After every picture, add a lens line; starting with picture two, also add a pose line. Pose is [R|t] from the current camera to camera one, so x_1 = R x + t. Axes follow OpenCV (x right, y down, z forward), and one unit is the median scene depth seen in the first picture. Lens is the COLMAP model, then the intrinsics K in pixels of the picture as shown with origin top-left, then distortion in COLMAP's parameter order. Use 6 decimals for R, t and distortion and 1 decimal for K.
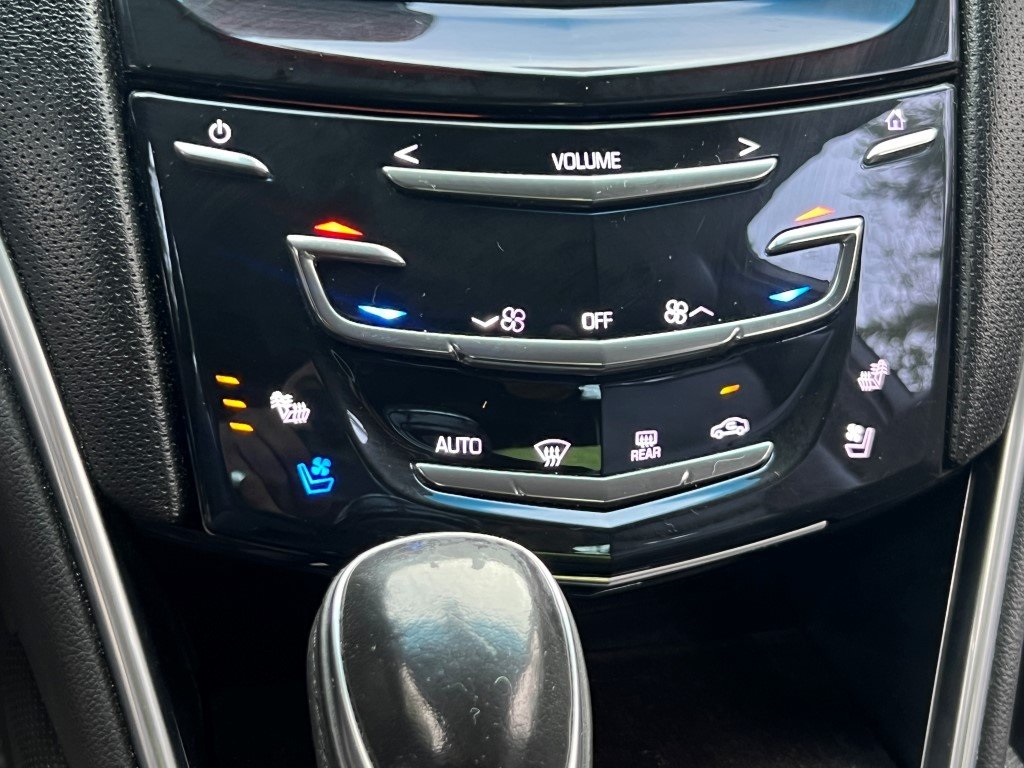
lens RADIAL K [[1634.3, 0, 512.0], [0, 1634.3, 384.0], [0, 0, 1]] dist [0.212720, -0.912300]
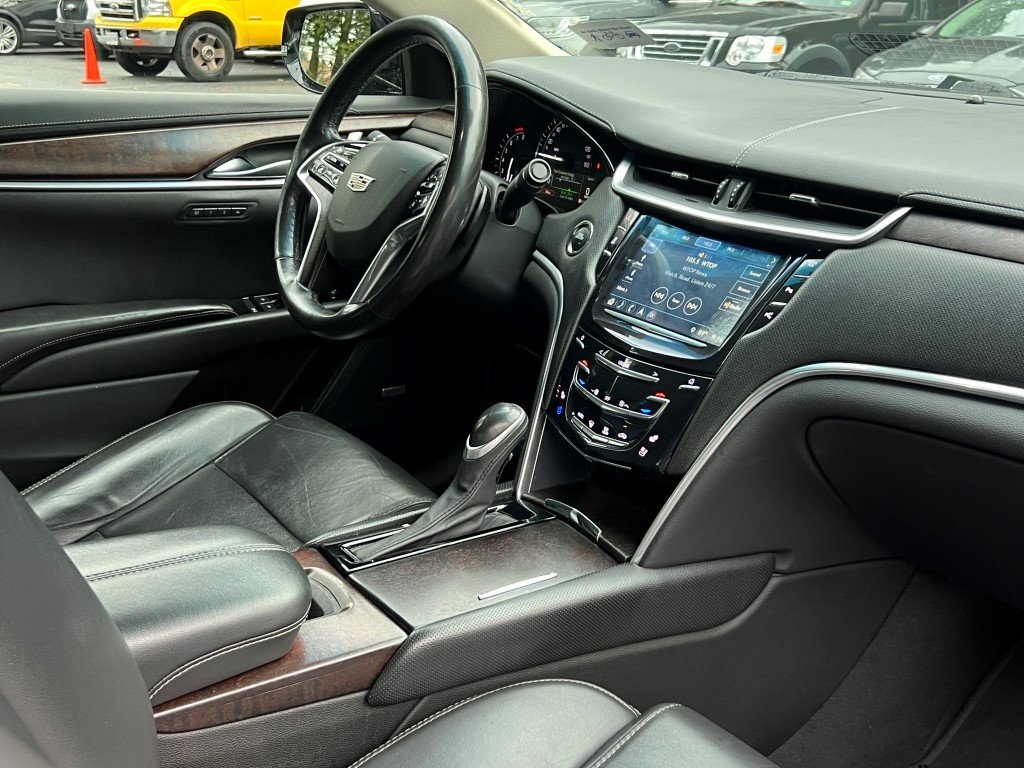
lens RADIAL K [[1129.2, 0, 512.0], [0, 1129.2, 384.0], [0, 0, 1]] dist [0.169536, -0.787493]
pose [[0.361101, 0.257281, -0.896333, 2.646831], [-0.410850, 0.906765, 0.094758, -0.255041], [0.837143, 0.334041, 0.433138, -0.502419]]
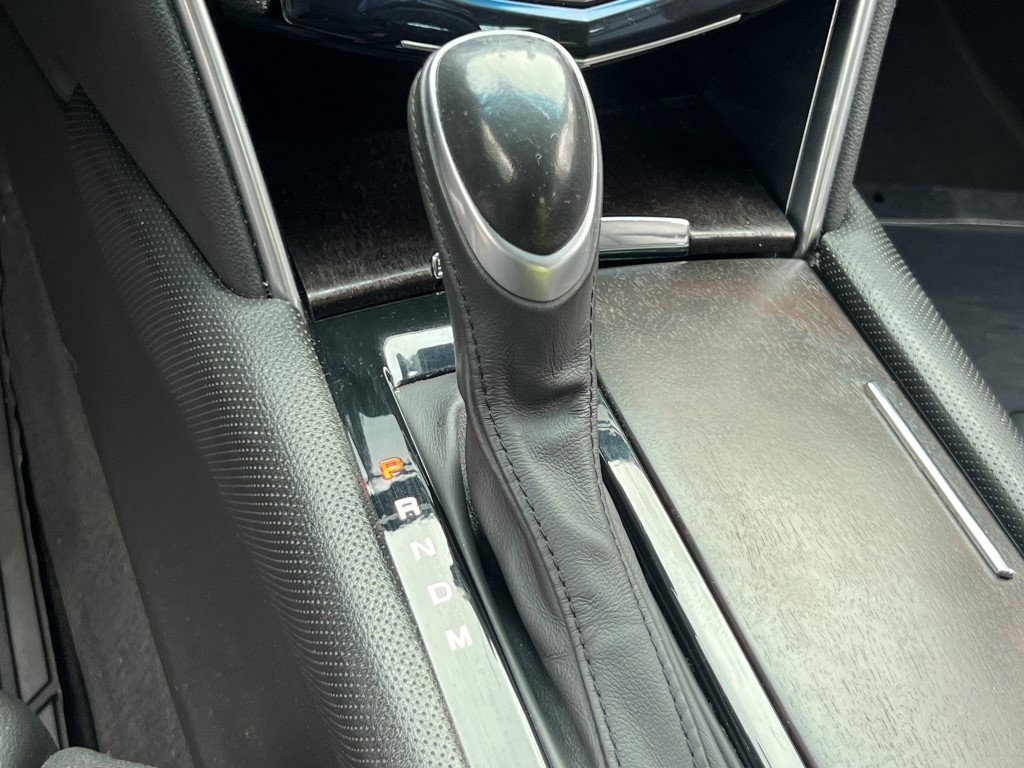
lens RADIAL K [[1659.0, 0, 512.0], [0, 1659.0, 384.0], [0, 0, 1]] dist [0.305121, -1.488038]
pose [[0.992280, -0.016996, 0.122849, -0.178703], [-0.023212, 0.947608, 0.318591, -0.068148], [-0.121828, -0.318983, 0.939898, -0.380568]]
